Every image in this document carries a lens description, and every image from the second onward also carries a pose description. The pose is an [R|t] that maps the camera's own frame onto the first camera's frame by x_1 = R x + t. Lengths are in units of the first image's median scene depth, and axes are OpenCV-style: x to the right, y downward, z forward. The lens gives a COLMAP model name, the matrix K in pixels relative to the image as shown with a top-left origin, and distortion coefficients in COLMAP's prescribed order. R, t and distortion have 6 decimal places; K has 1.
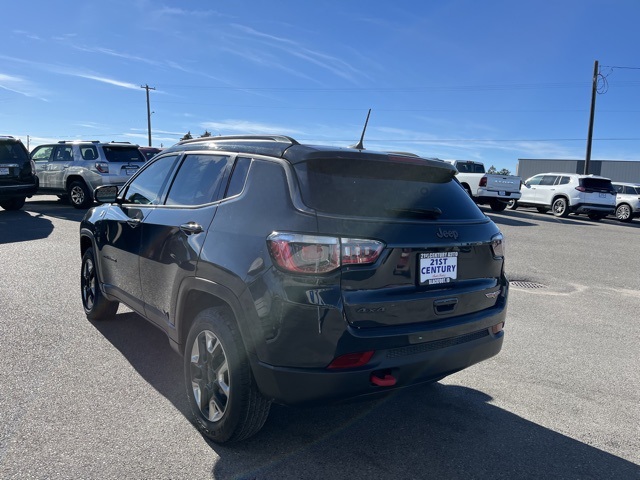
lens RADIAL K [[482.3, 0, 310.8], [0, 482.3, 236.6], [0, 0, 1]] dist [0.068876, -0.091782]
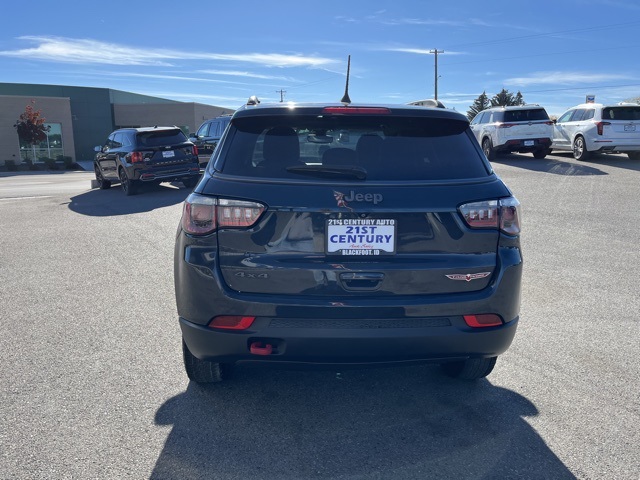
lens RADIAL K [[482.3, 0, 318.0], [0, 482.3, 237.3], [0, 0, 1]] dist [0.068876, -0.091782]
pose [[0.829736, 0.060285, -0.554891, 0.666480], [-0.019467, 0.996671, 0.079174, -0.001106], [0.557816, -0.054891, 0.828147, 0.250215]]
